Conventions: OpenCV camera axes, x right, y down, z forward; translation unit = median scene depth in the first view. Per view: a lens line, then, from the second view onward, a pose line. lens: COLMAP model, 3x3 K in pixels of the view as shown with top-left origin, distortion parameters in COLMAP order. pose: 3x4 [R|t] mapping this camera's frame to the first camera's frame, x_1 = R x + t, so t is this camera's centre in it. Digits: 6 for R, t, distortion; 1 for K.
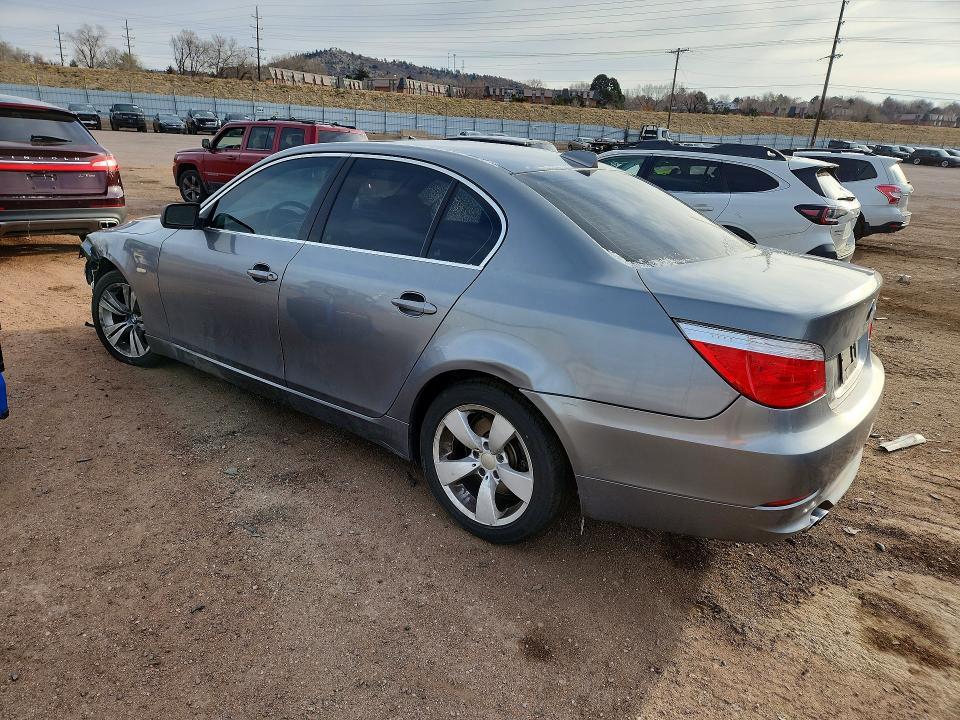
lens RADIAL K [[692.3, 0, 480.0], [0, 692.3, 360.0], [0, 0, 1]] dist [-0.035117, 0.000427]
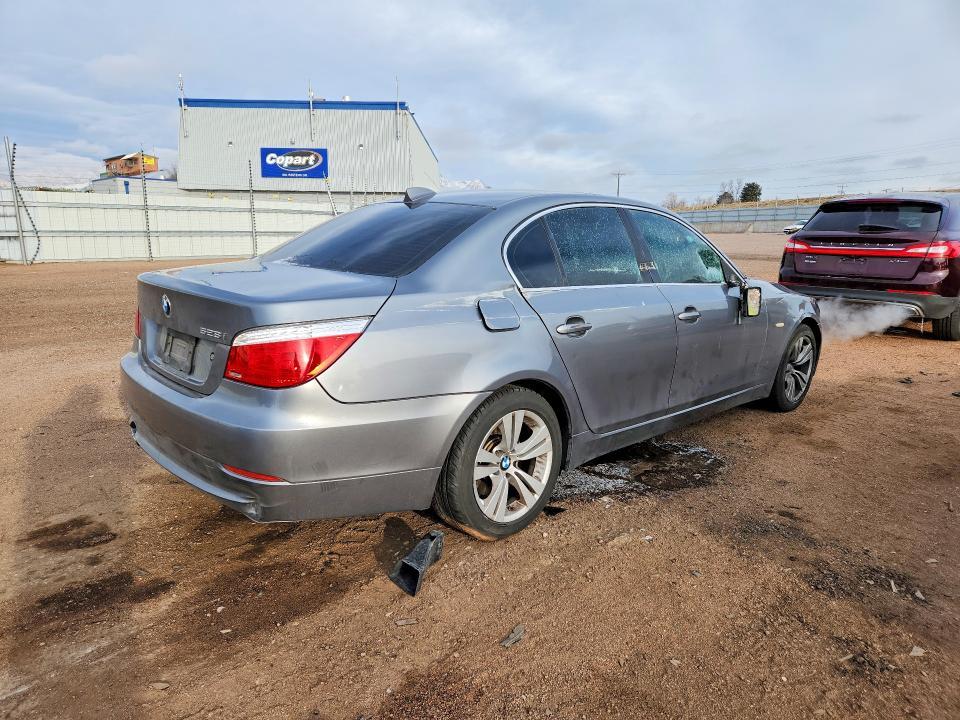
lens RADIAL K [[645.3, 0, 480.0], [0, 645.3, 360.0], [0, 0, 1]] dist [0.029965, 0.000769]
pose [[-0.195226, 0.146746, -0.969718, 0.584210], [-0.295535, 0.933983, 0.200836, -0.151728], [0.935172, 0.325794, -0.138970, 0.637144]]
